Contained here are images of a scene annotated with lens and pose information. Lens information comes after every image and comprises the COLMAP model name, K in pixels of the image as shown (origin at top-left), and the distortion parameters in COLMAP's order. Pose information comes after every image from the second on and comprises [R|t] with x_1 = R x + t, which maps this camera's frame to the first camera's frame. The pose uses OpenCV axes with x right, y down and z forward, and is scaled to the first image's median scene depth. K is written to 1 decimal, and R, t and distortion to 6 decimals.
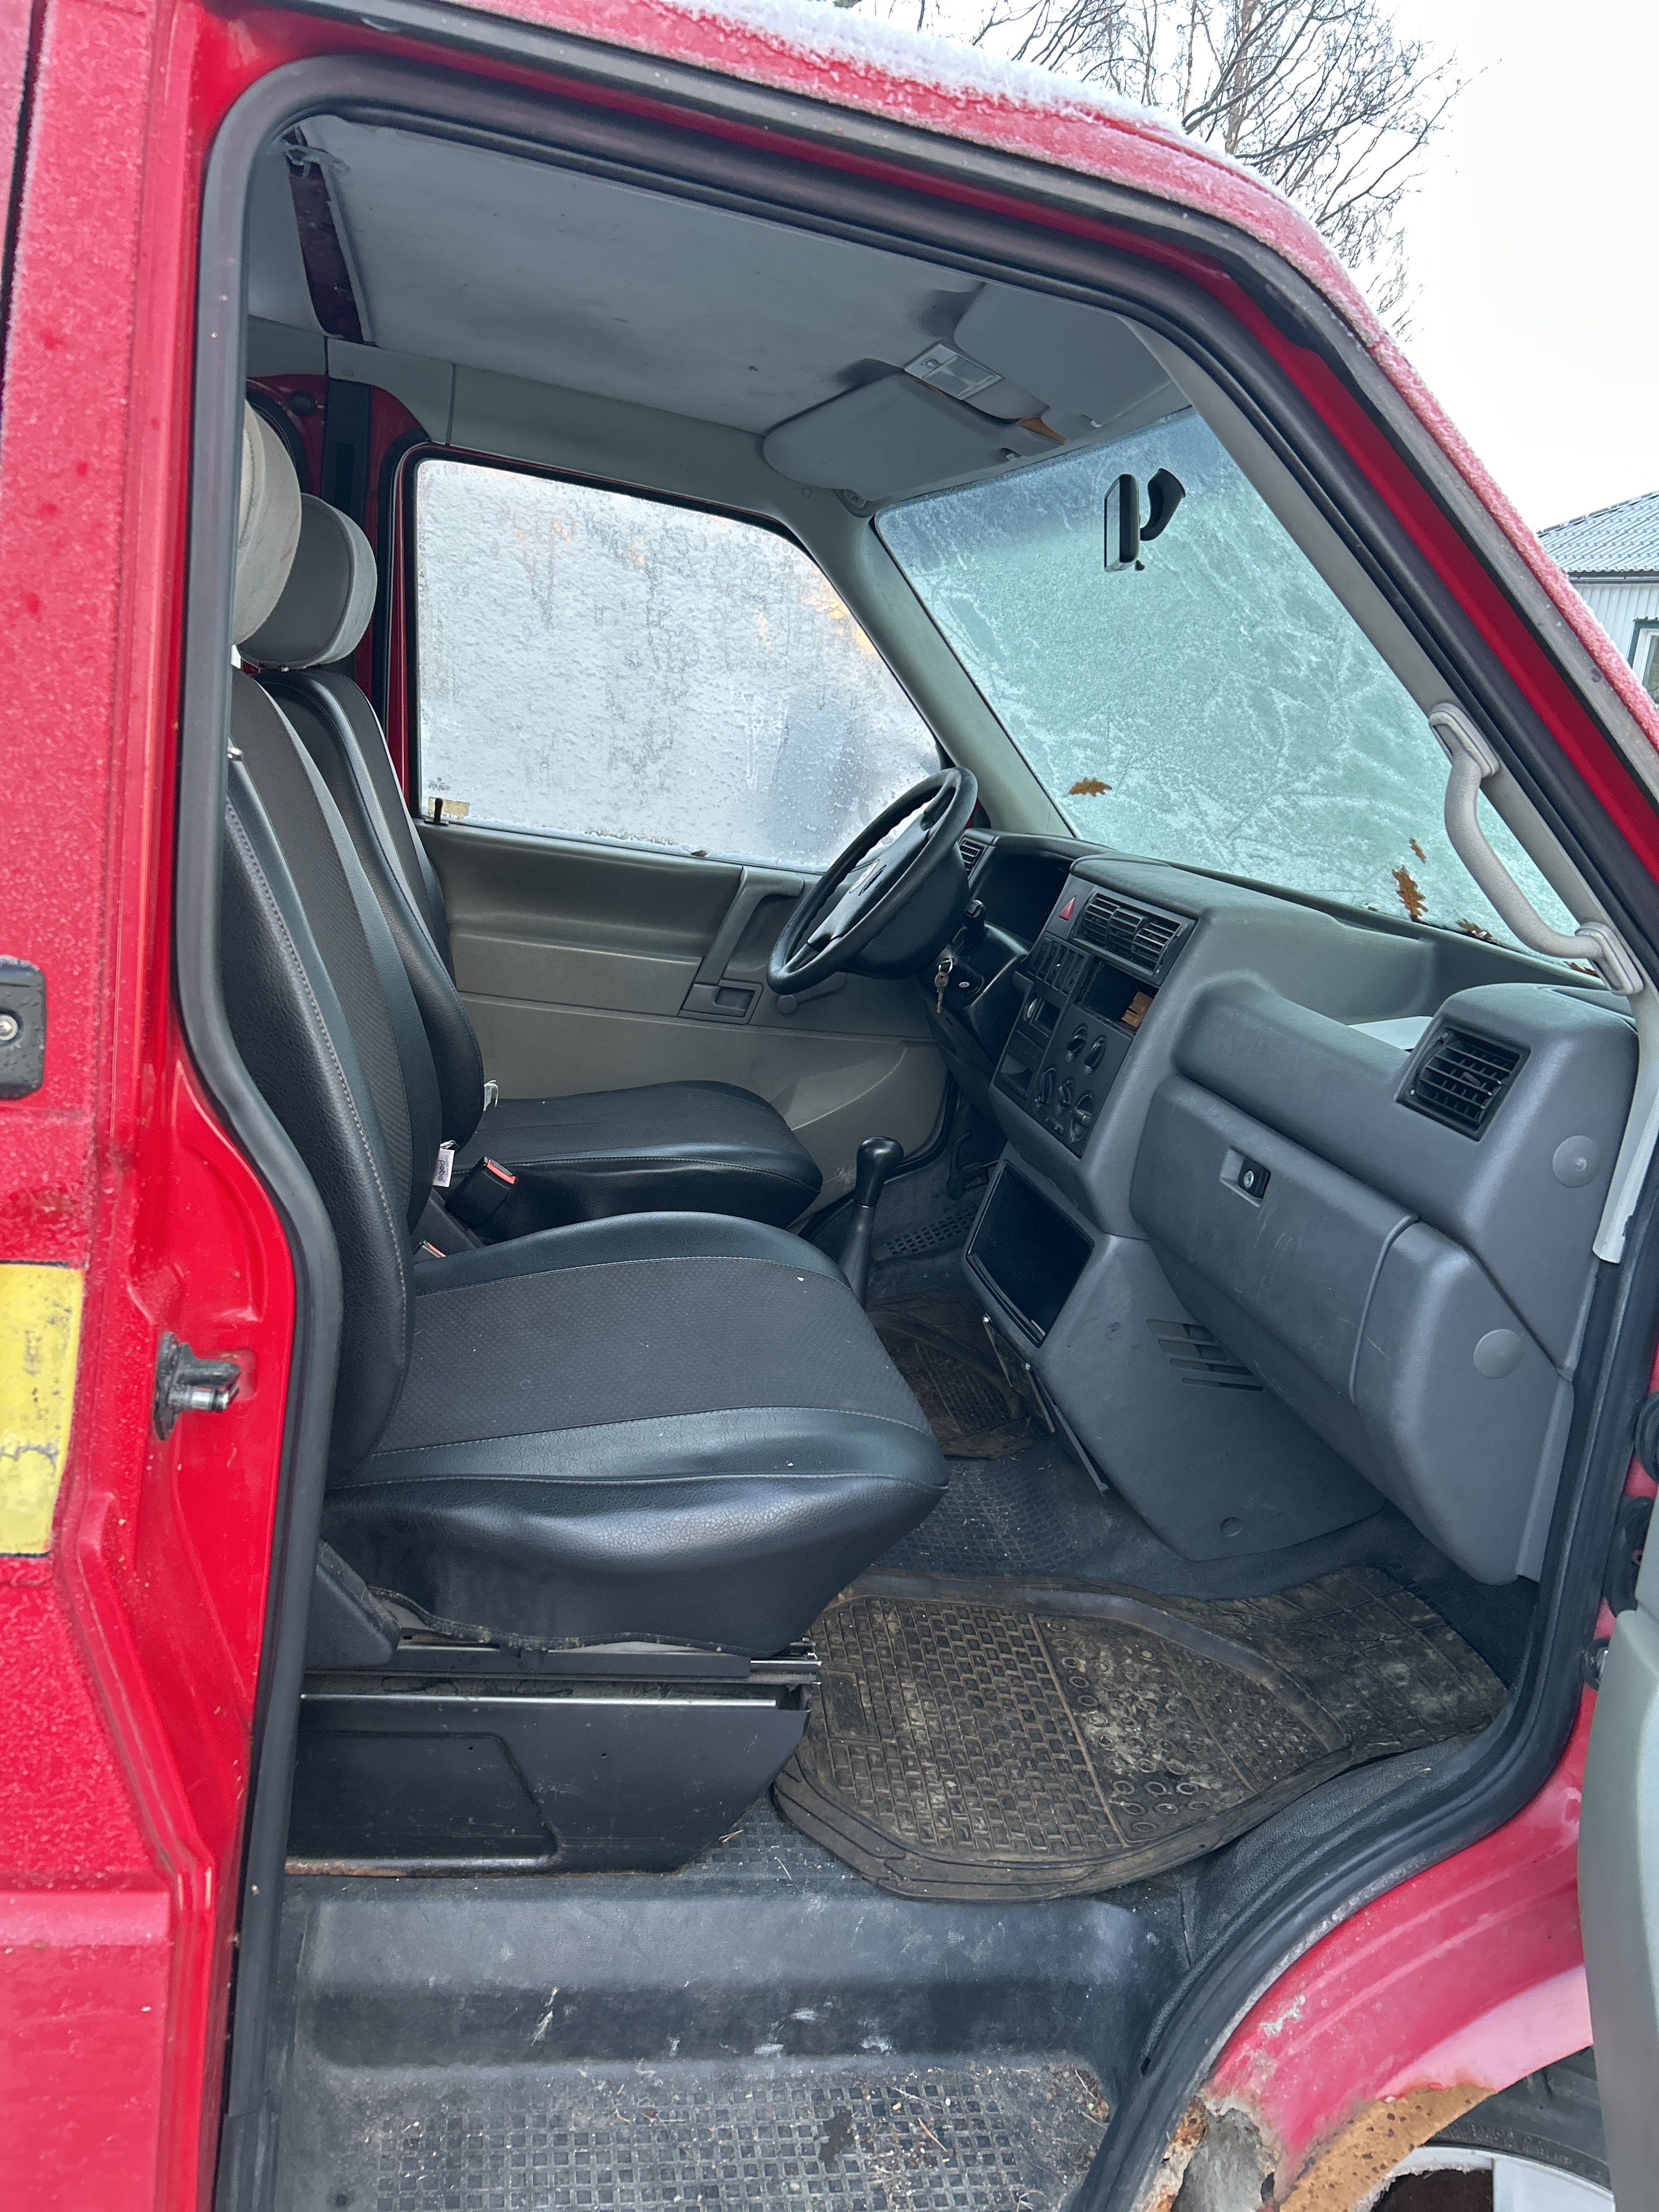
lens RADIAL K [[1684.7, 0, 830.8], [0, 1684.7, 1116.0], [0, 0, 1]] dist [0.035841, -0.029415]
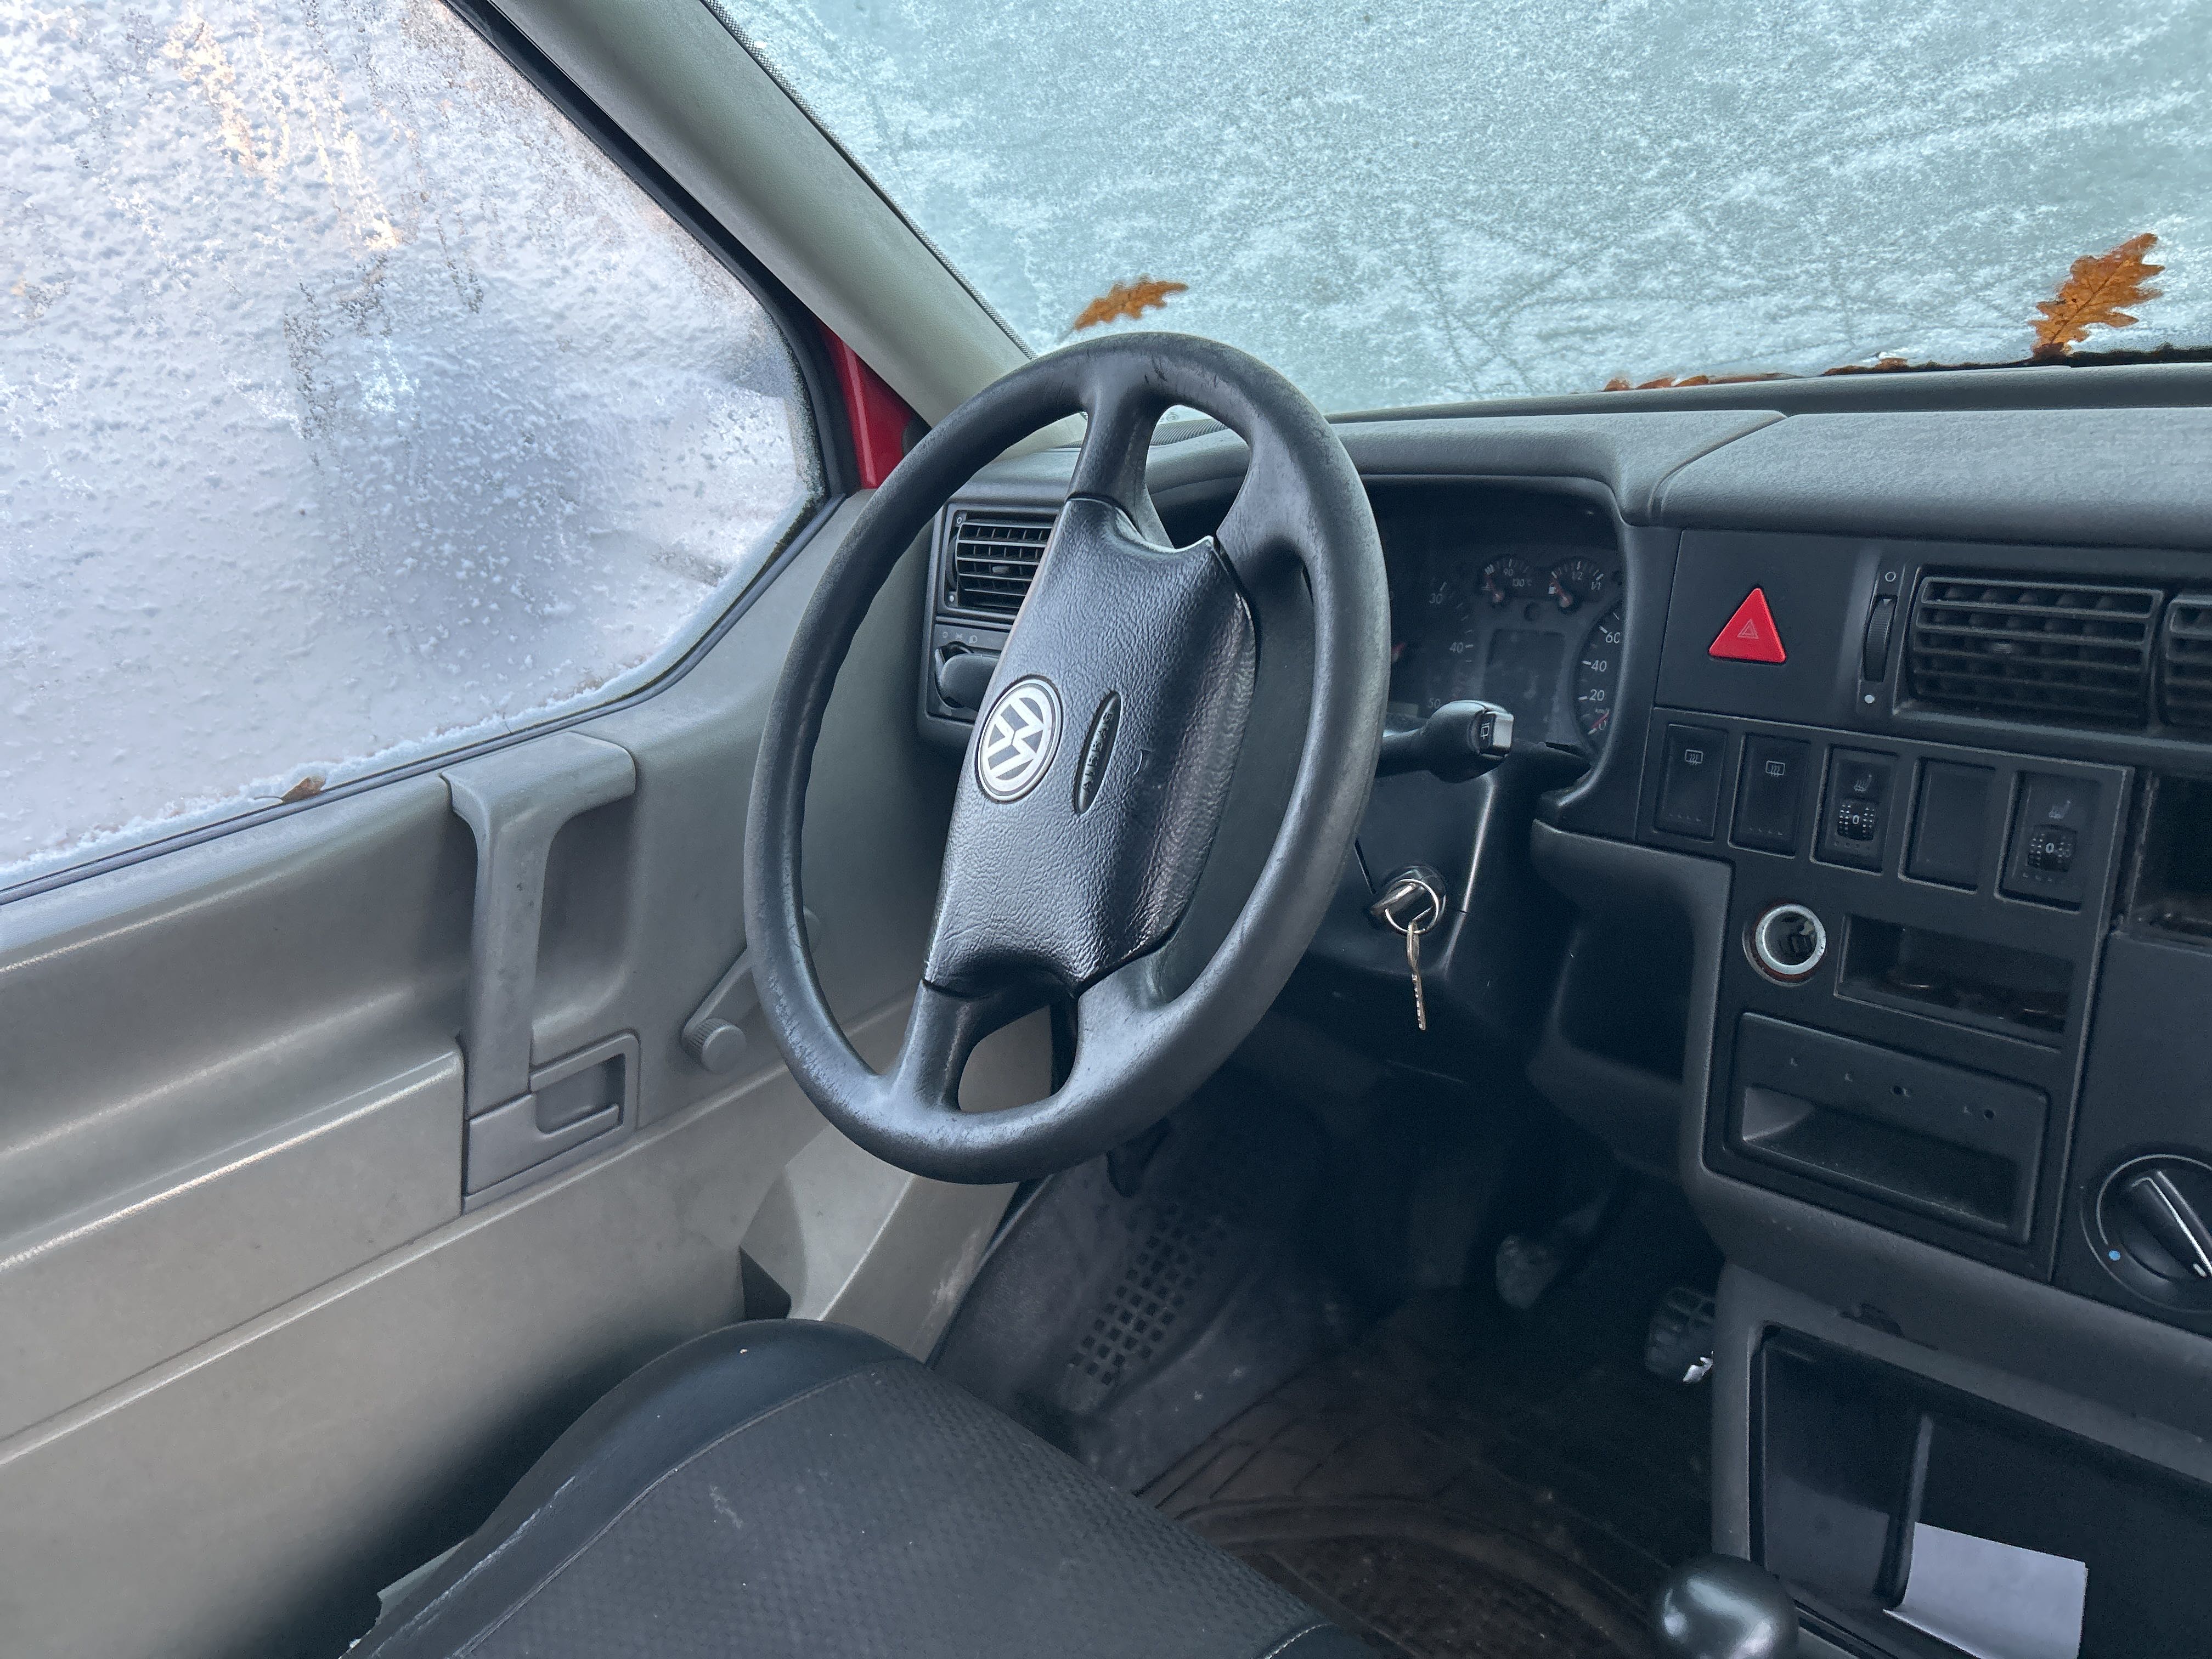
lens RADIAL K [[1684.7, 0, 1106.0], [0, 1684.7, 829.5], [0, 0, 1]] dist [0.035841, -0.029415]
pose [[0.798886, -0.429788, 0.420790, -0.101717], [0.369547, 0.902696, 0.220400, -0.172378], [-0.474570, -0.020573, 0.879977, 0.617576]]
